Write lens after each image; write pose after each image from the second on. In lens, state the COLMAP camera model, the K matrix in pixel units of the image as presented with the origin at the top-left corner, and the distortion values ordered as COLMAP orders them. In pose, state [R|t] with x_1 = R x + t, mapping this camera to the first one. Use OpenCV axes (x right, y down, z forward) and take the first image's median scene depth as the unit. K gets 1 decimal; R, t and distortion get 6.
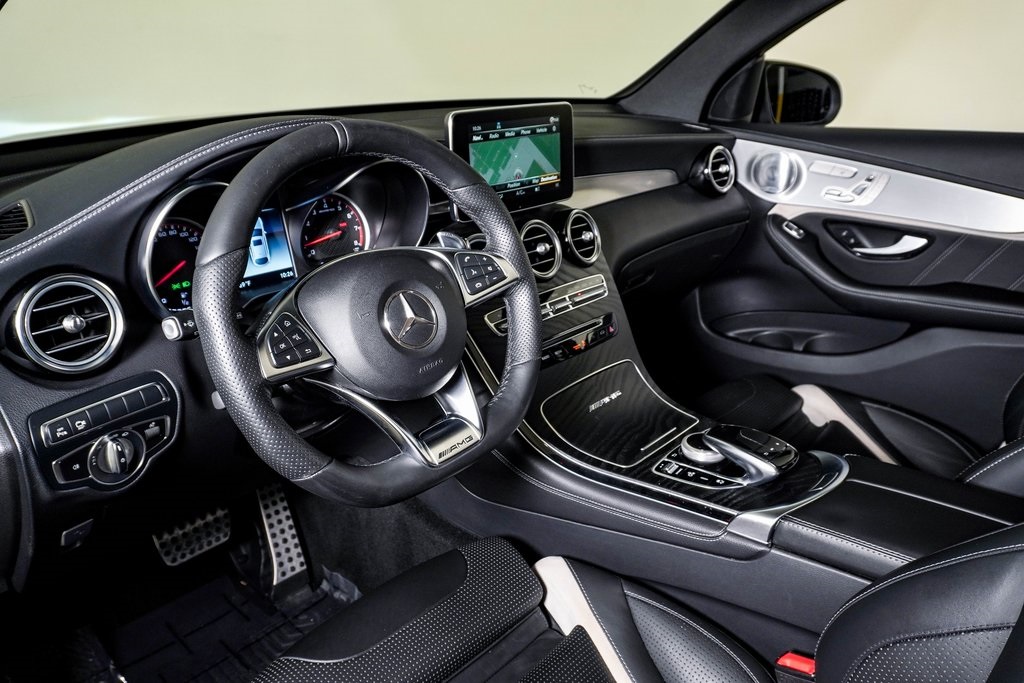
lens RADIAL K [[766.2, 0, 505.5], [0, 766.2, 346.5], [0, 0, 1]] dist [-0.019795, 0.008190]
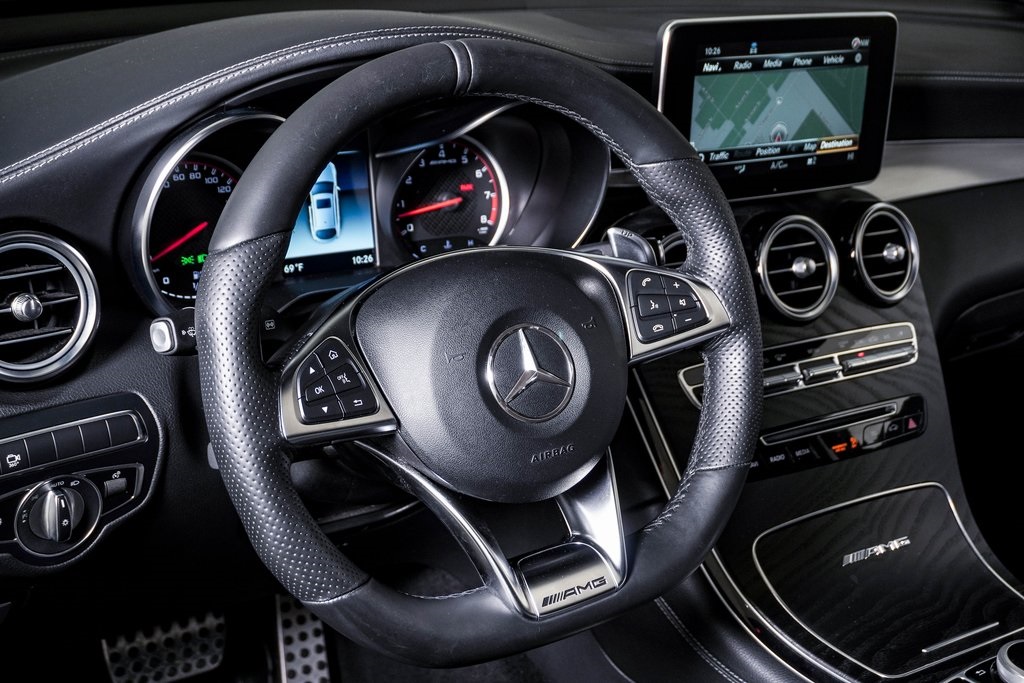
lens RADIAL K [[1427.9, 0, 505.2], [0, 1427.9, 351.6], [0, 0, 1]] dist [0.024150, 0.000000]
pose [[0.968416, 0.145424, -0.202540, 0.062761], [-0.147971, 0.988988, 0.002590, -0.038614], [0.200686, 0.027462, 0.979271, -0.089030]]
